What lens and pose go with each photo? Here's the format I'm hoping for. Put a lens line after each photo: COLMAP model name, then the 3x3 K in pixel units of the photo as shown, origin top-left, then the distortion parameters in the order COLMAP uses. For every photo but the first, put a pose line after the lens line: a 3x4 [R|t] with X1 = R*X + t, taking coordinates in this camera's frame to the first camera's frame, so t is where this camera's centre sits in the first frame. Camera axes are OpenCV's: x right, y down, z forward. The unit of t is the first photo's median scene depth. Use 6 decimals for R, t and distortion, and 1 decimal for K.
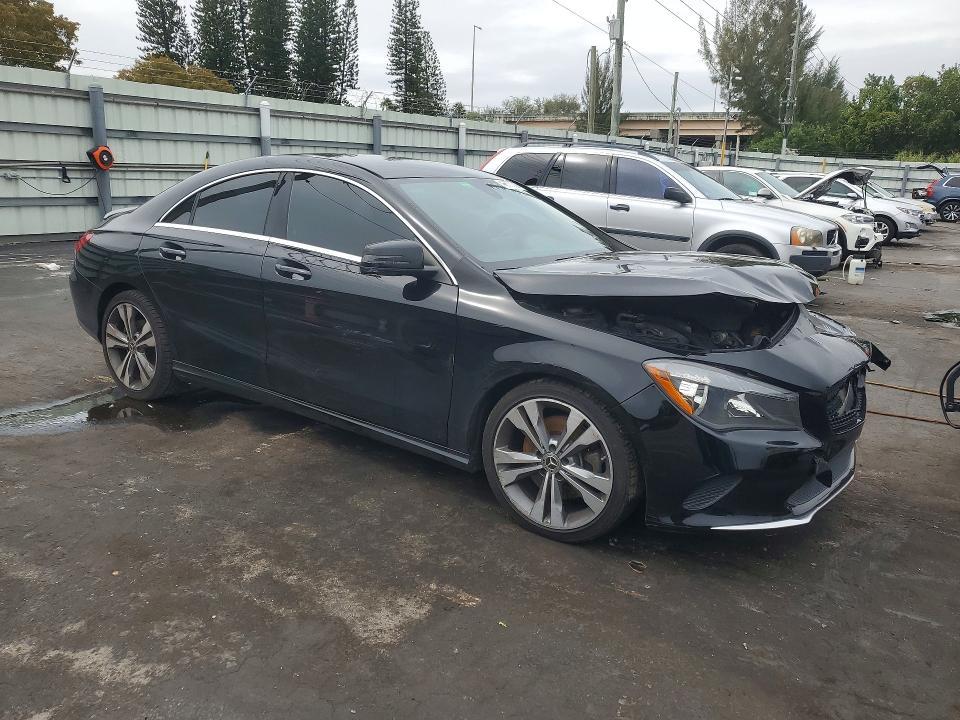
lens RADIAL K [[755.1, 0, 483.0], [0, 755.1, 354.2], [0, 0, 1]] dist [0.020470, -0.000515]
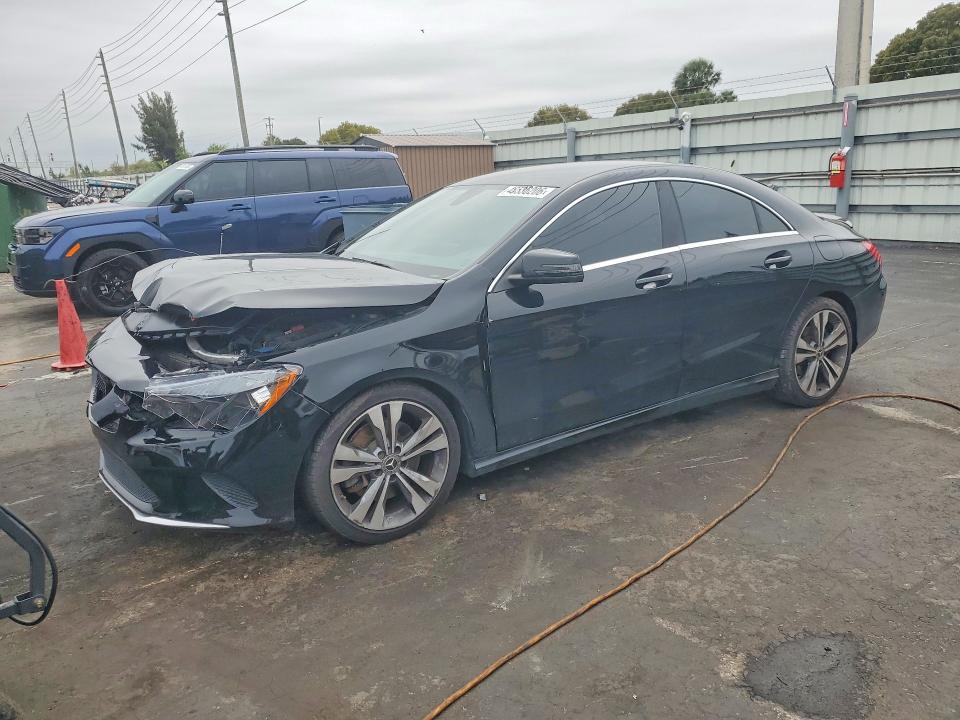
lens RADIAL K [[755.1, 0, 483.0], [0, 755.1, 354.2], [0, 0, 1]] dist [0.020470, -0.000515]
pose [[-0.402978, 0.191947, -0.894855, 0.738410], [-0.195179, 0.937242, 0.288934, -0.250800], [0.894155, 0.291091, -0.340224, 1.115890]]
